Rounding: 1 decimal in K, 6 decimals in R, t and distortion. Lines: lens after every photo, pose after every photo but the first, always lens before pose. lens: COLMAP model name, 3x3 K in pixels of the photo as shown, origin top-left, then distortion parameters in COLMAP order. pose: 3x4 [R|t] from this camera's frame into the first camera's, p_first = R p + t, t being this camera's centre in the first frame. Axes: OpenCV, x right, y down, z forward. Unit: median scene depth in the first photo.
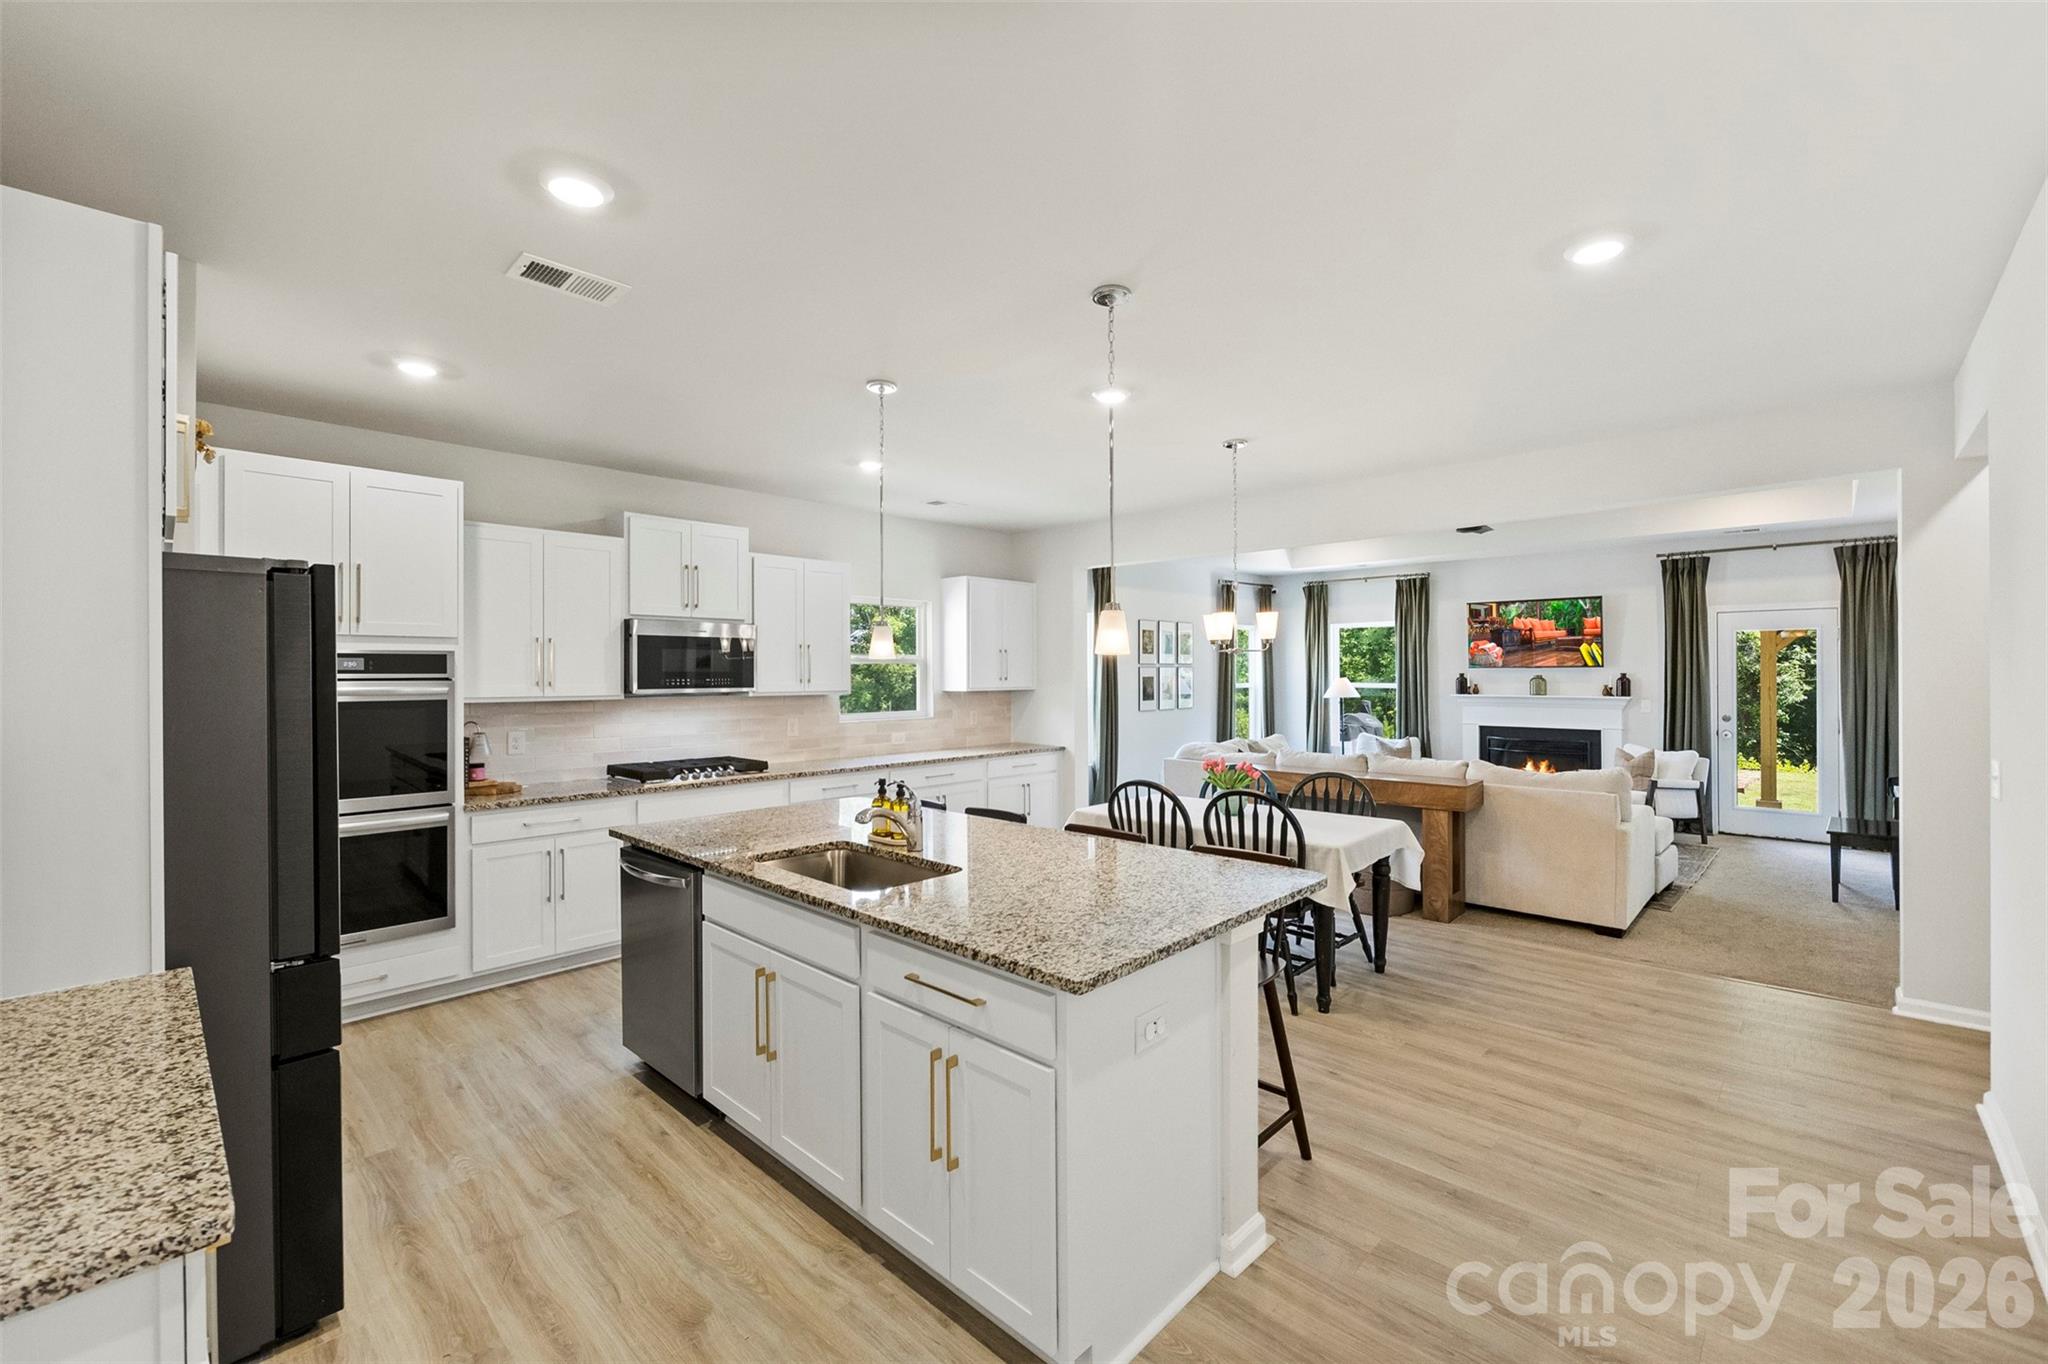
lens RADIAL K [[838.0, 0, 1035.5], [0, 838.0, 673.3], [0, 0, 1]] dist [-0.000697, -0.000905]
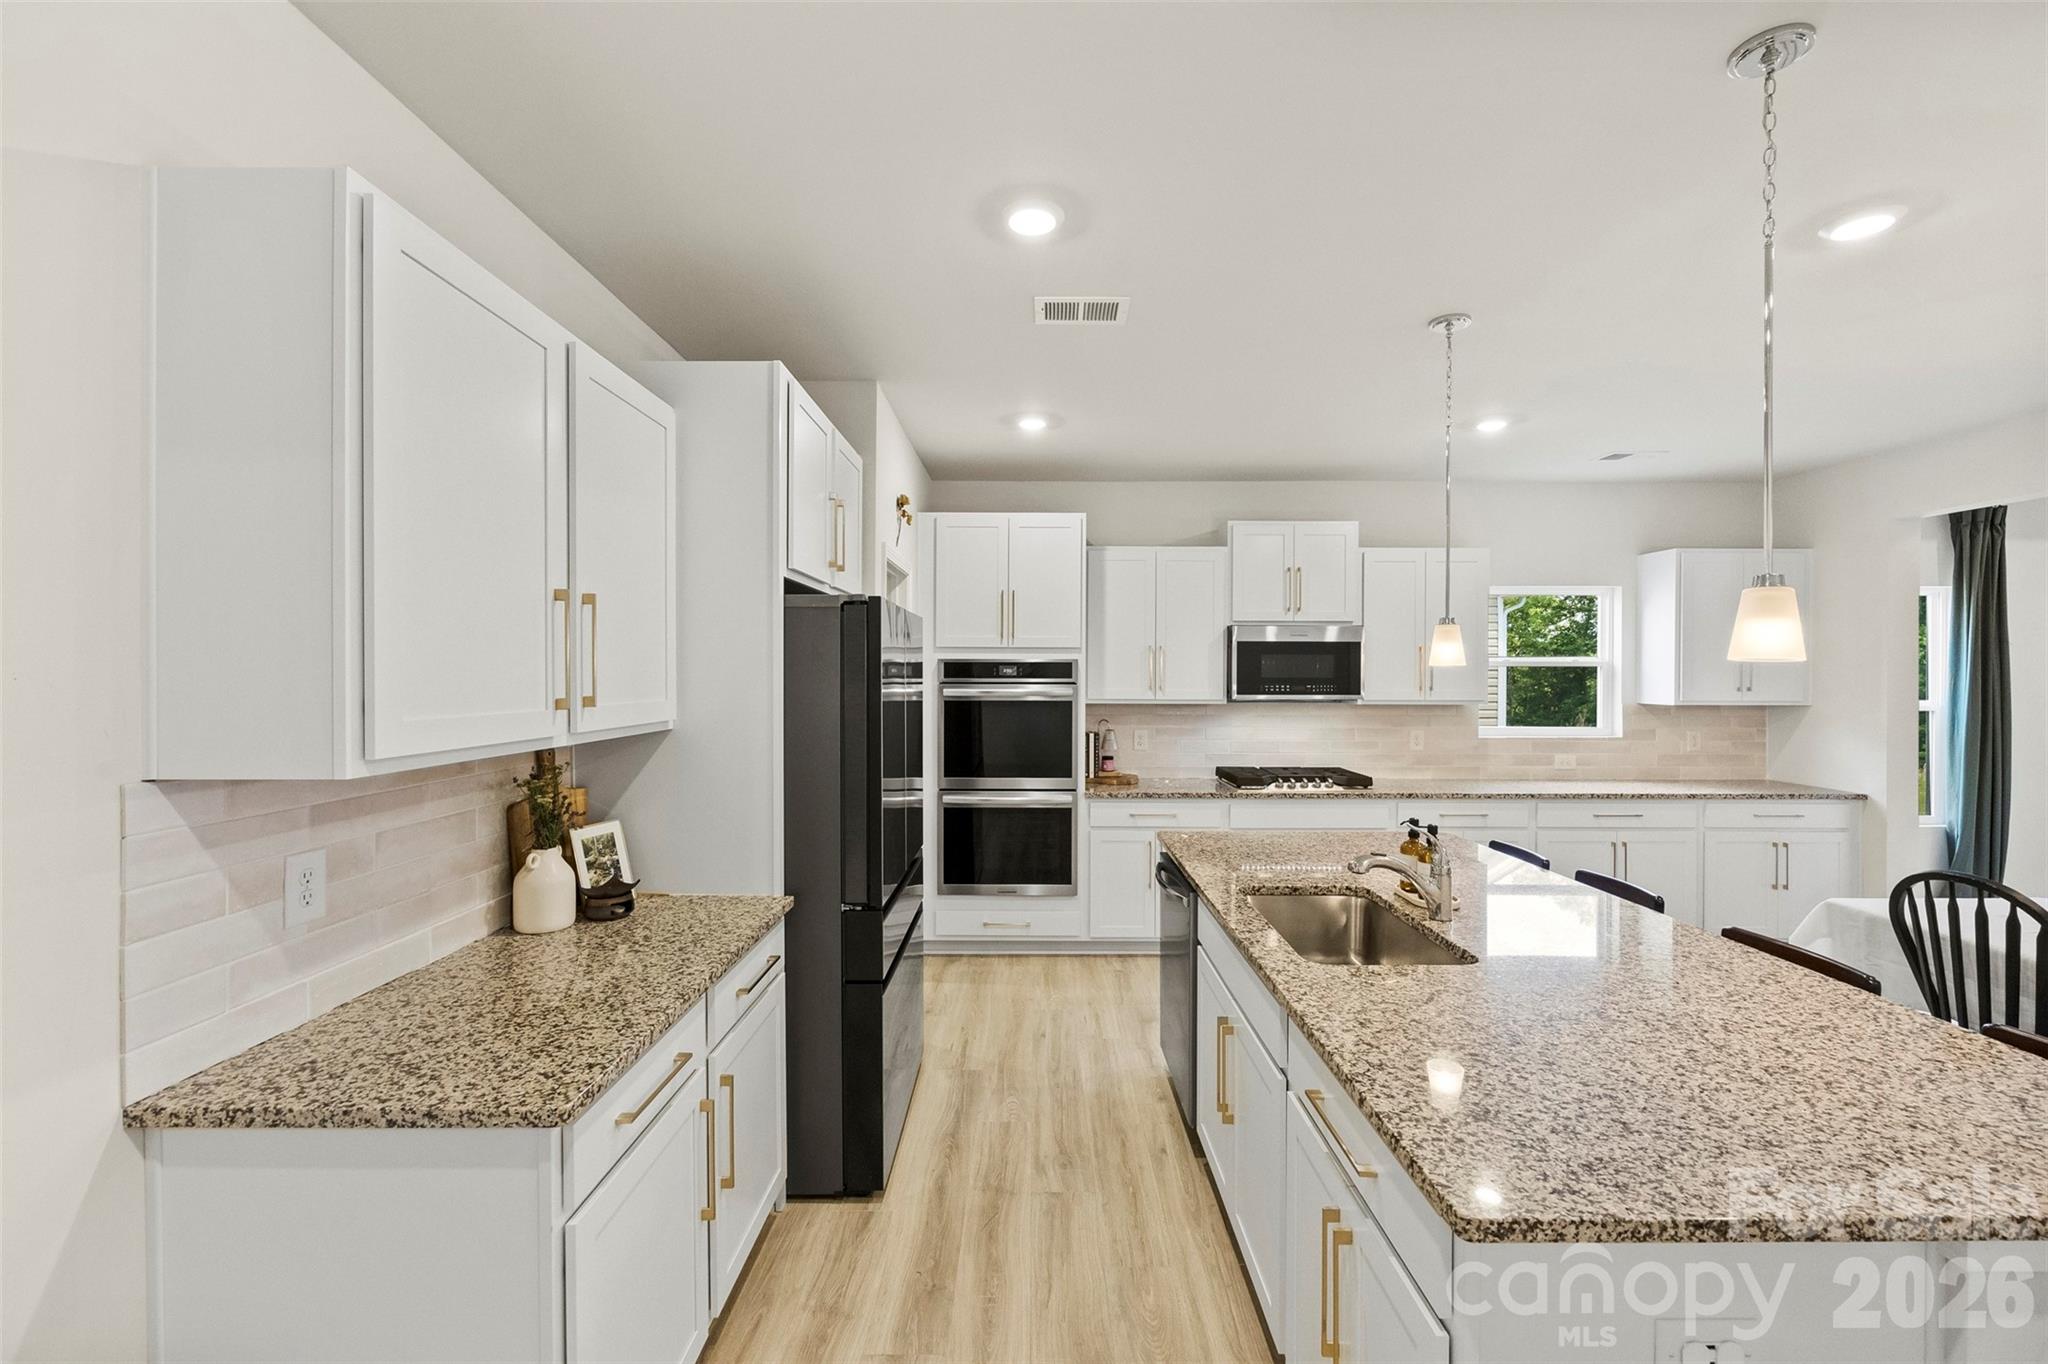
lens RADIAL K [[838.0, 0, 1033.8], [0, 838.0, 678.6], [0, 0, 1]] dist [-0.000697, -0.000905]
pose [[0.685026, 0.010343, -0.728445, 0.069304], [-0.005501, 0.999944, 0.009025, -0.005769], [0.728498, -0.002175, 0.685045, 0.091774]]
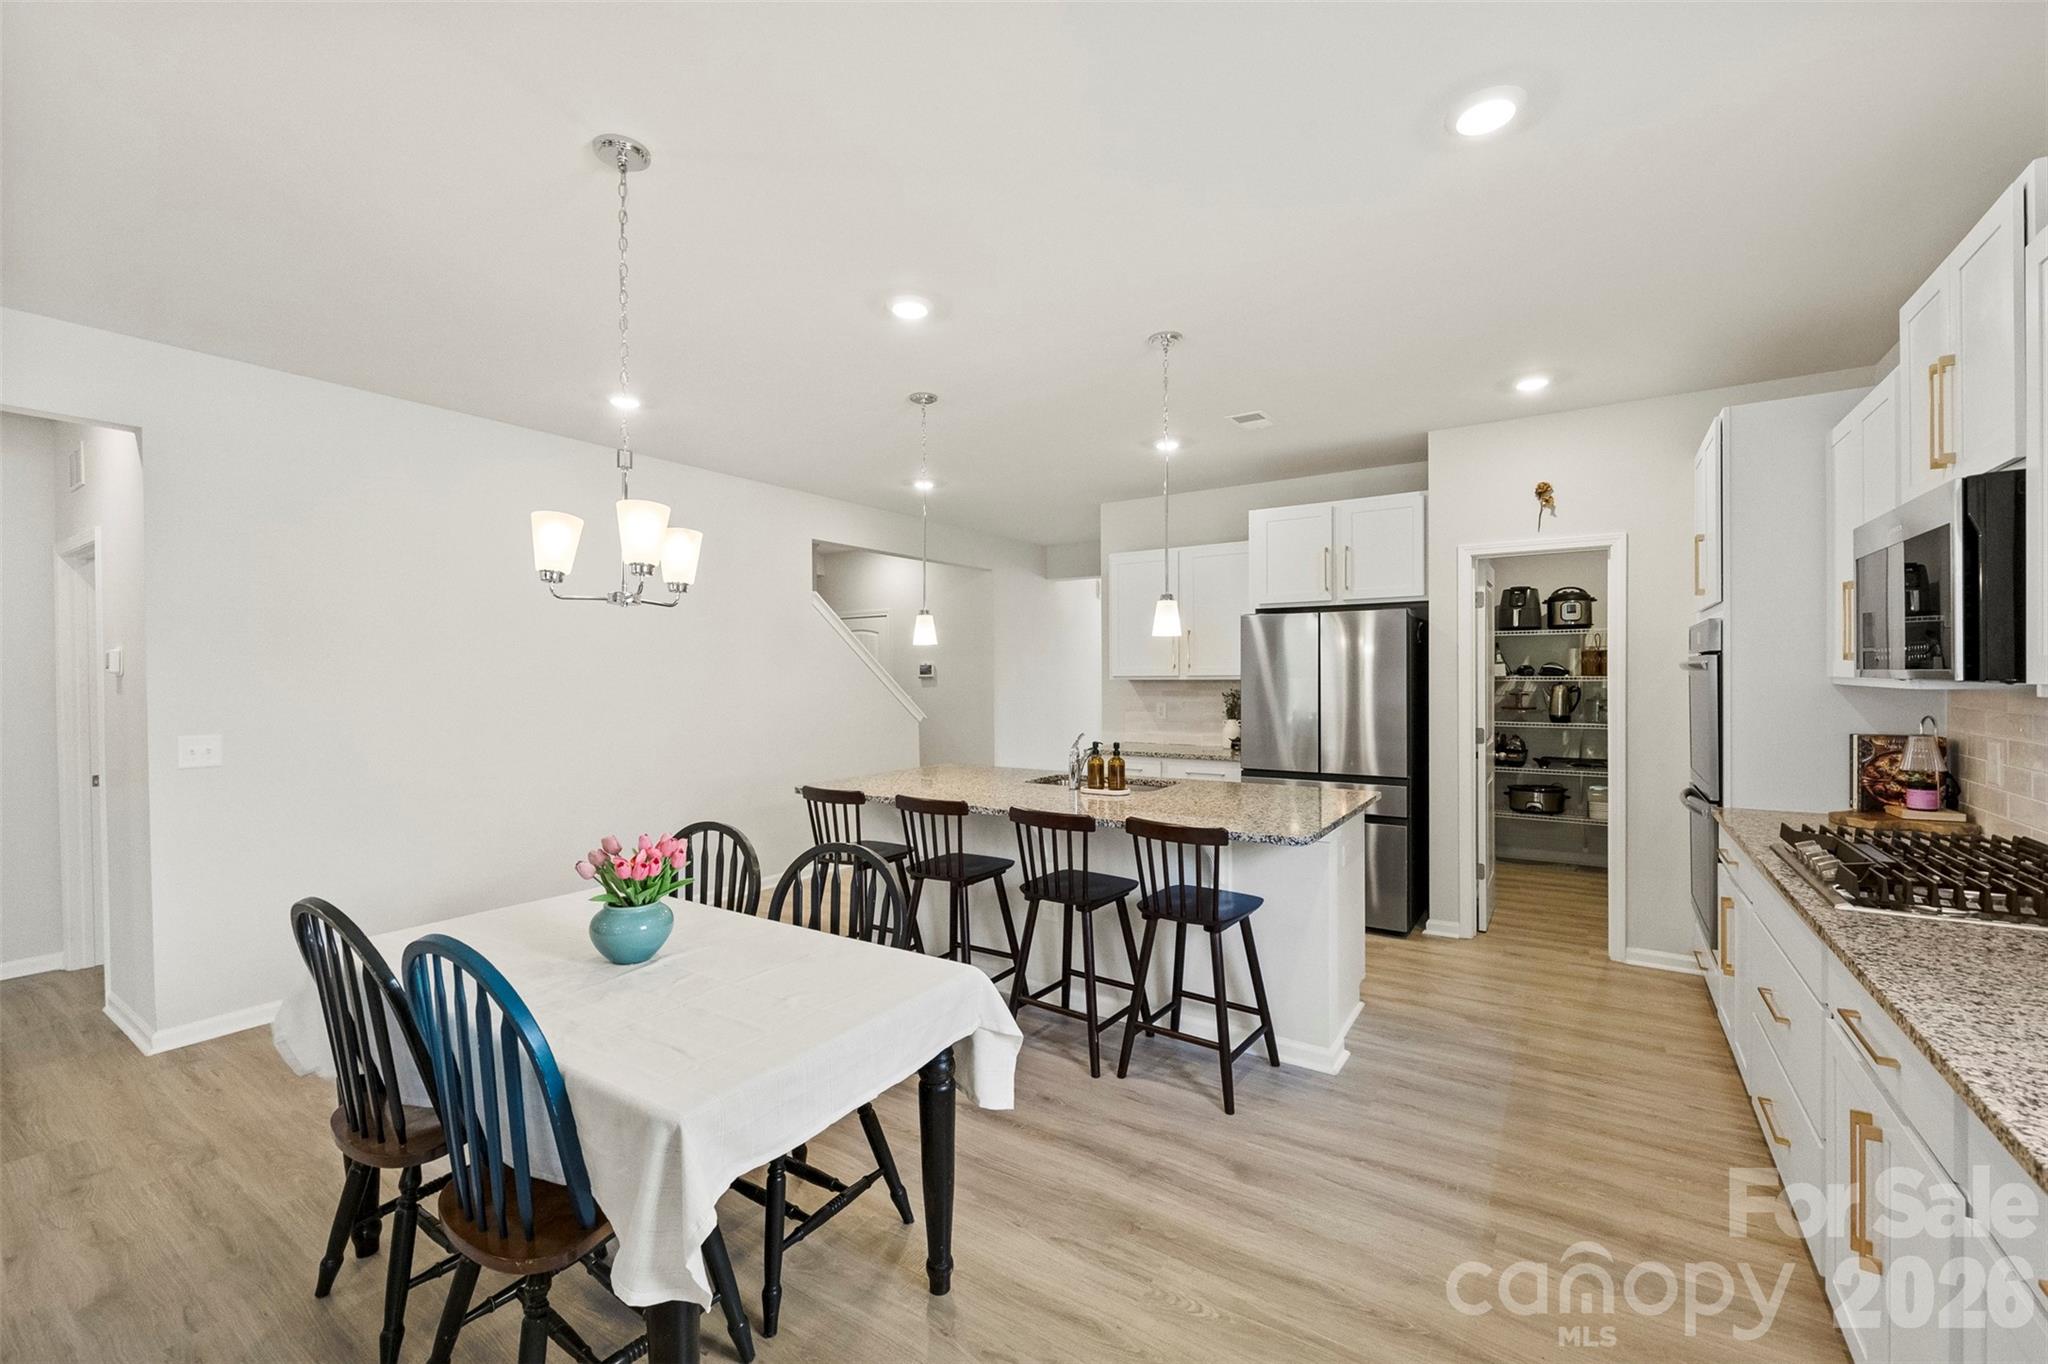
lens RADIAL K [[838.0, 0, 1034.9], [0, 838.0, 685.4], [0, 0, 1]] dist [-0.000697, -0.000905]
pose [[-0.983611, 0.016352, -0.179563, 0.071077], [0.013752, 0.999782, 0.015717, 0.010623], [0.179781, 0.012990, -0.983621, 1.019147]]
